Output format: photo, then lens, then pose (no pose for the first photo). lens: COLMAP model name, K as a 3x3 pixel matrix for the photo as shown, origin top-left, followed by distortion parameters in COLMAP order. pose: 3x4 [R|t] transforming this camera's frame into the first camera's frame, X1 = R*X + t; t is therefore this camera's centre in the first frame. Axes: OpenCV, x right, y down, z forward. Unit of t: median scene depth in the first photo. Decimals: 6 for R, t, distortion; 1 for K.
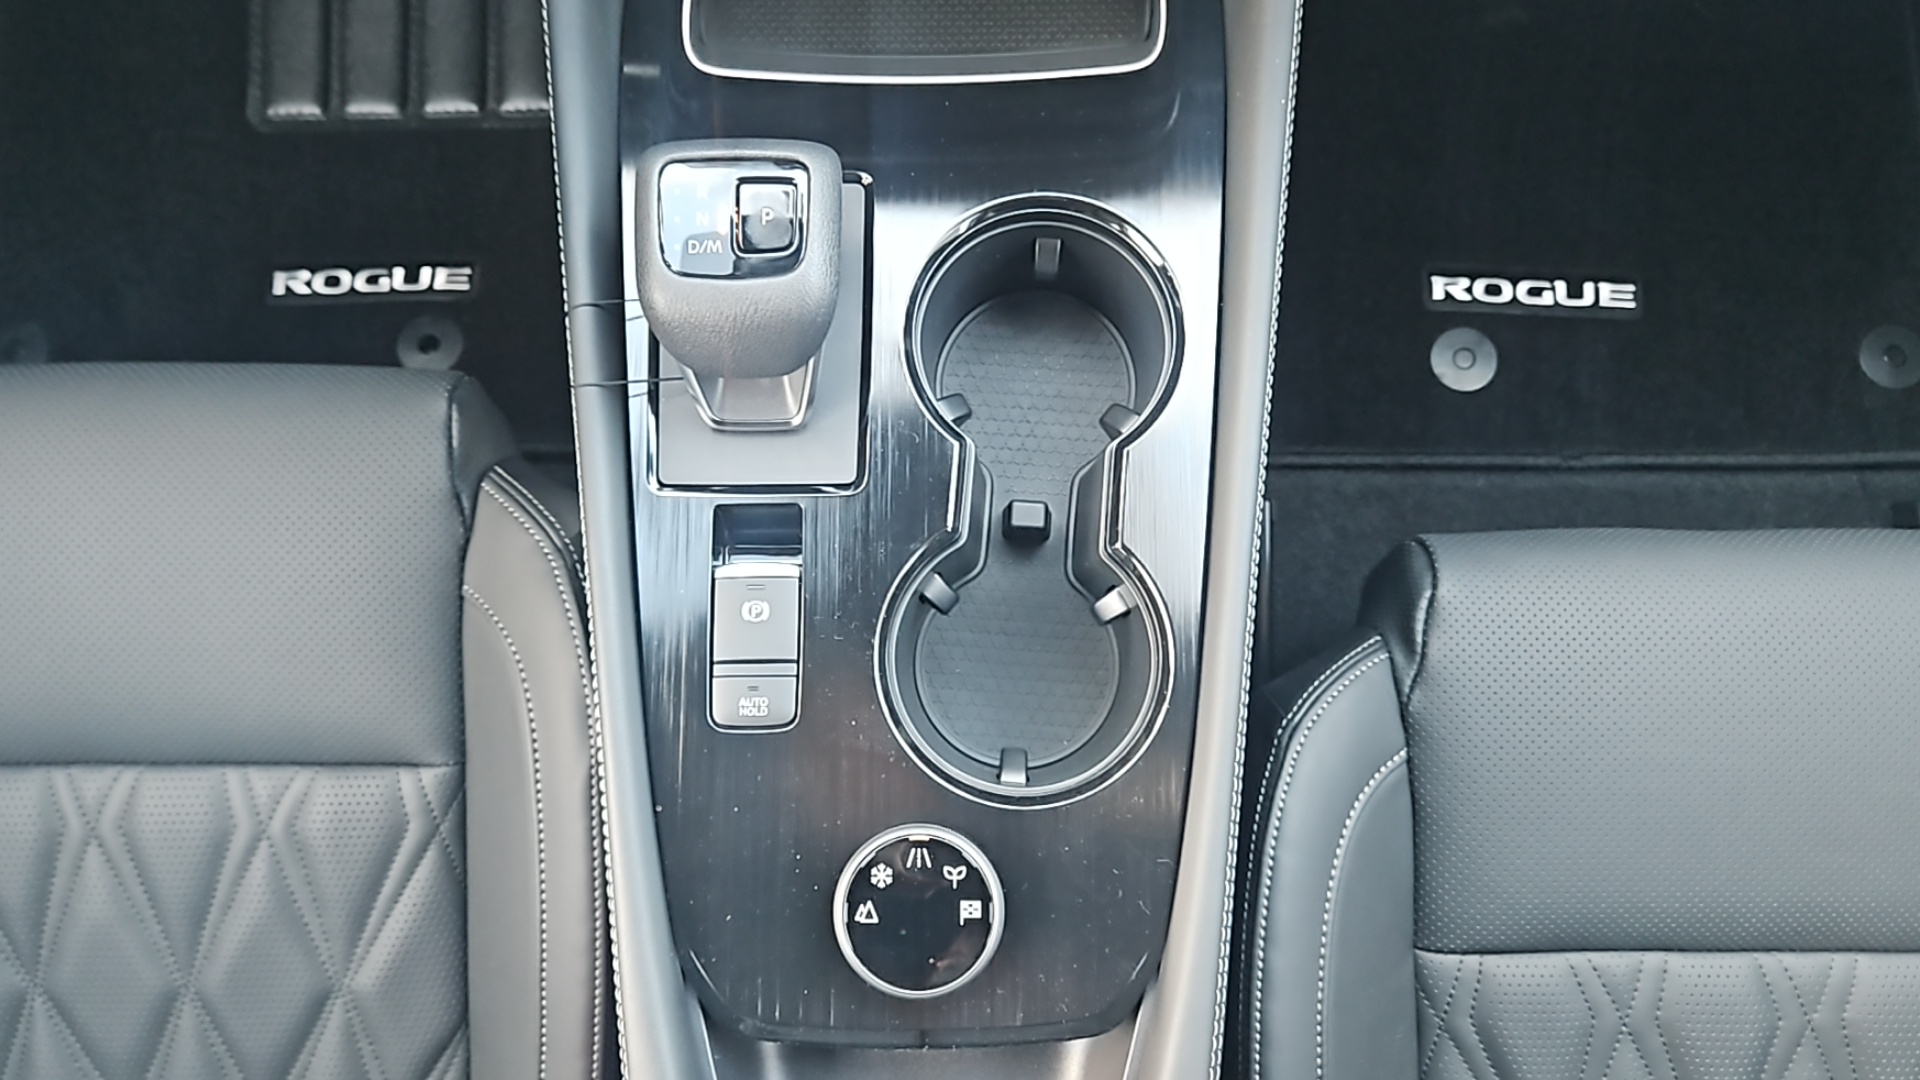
lens RADIAL K [[1529.3, 0, 964.6], [0, 1529.3, 539.5], [0, 0, 1]] dist [0.041218, -0.038644]
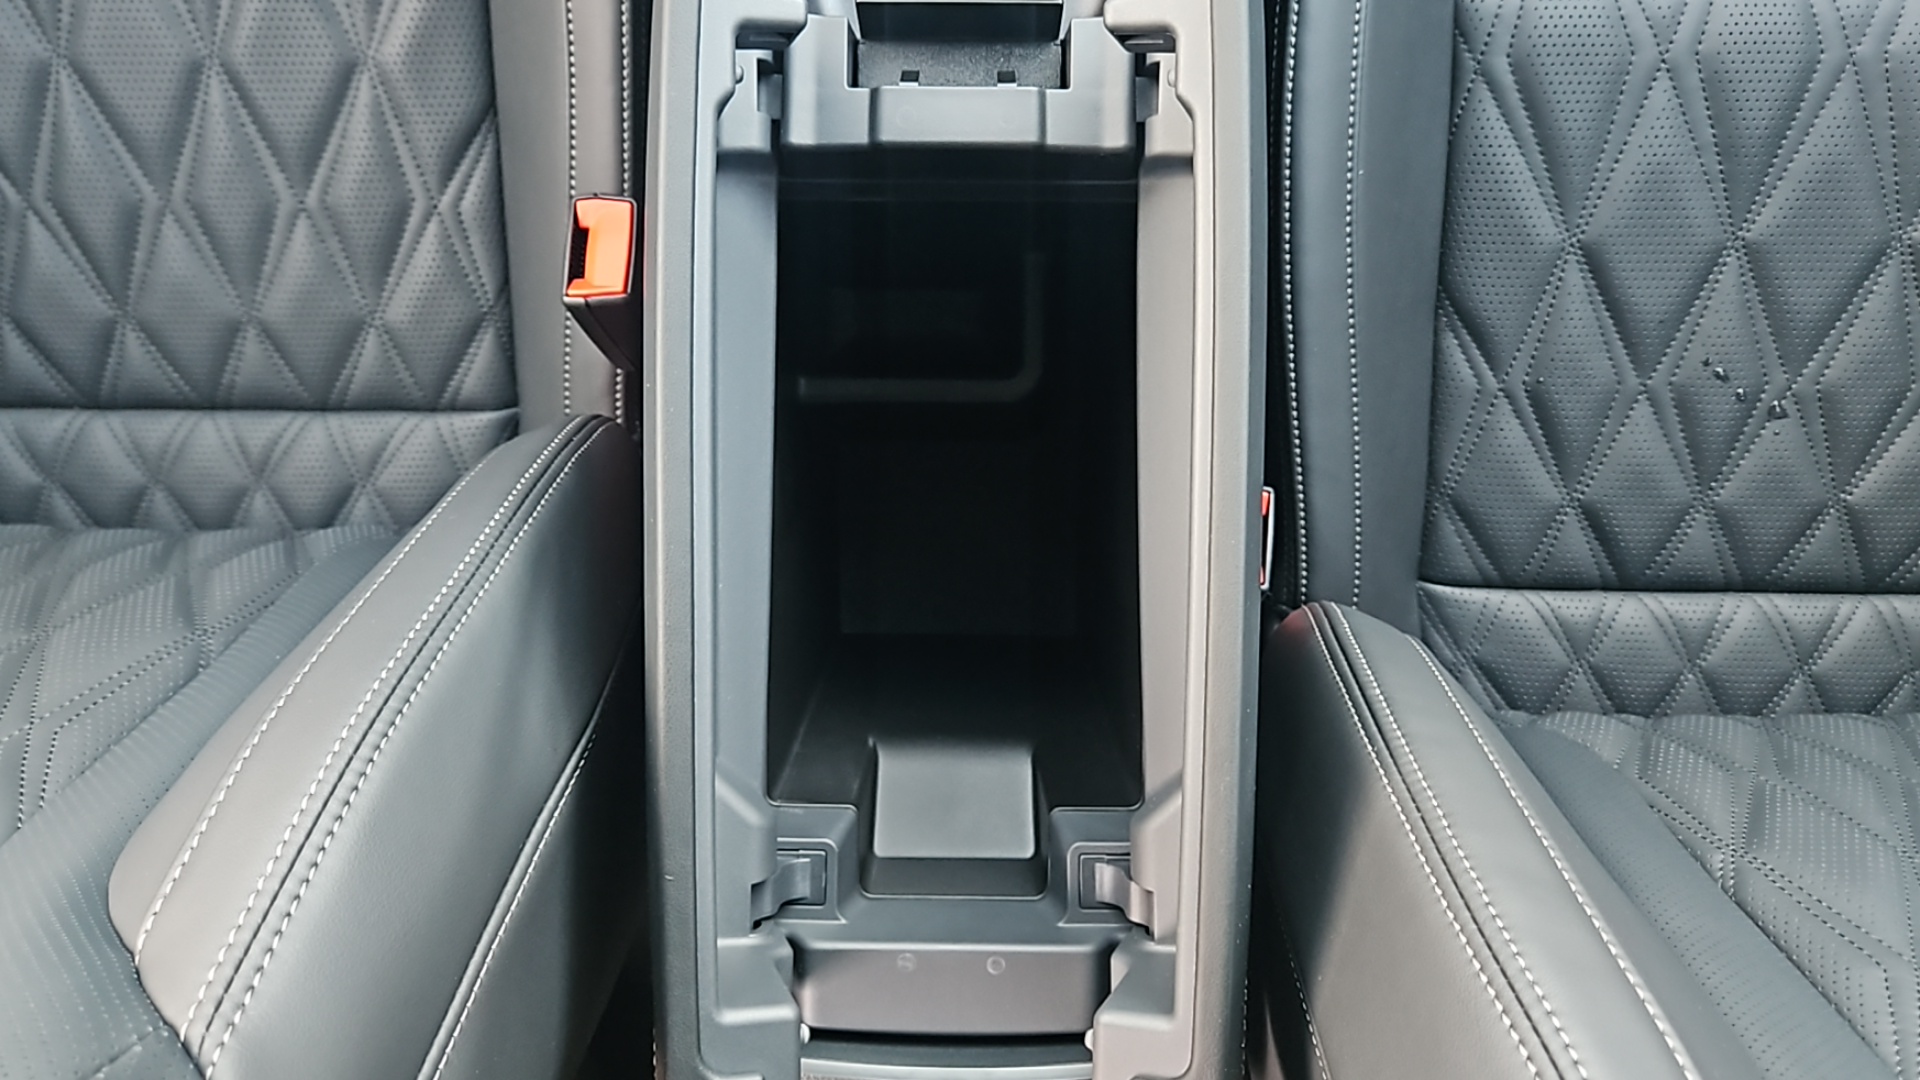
lens RADIAL K [[1529.3, 0, 974.7], [0, 1529.3, 539.8], [0, 0, 1]] dist [0.041218, -0.038644]
pose [[0.999946, 0.008905, -0.005396, -0.004711], [-0.007687, 0.980929, 0.194213, 0.395409], [0.007022, -0.194161, 0.980944, -0.030137]]
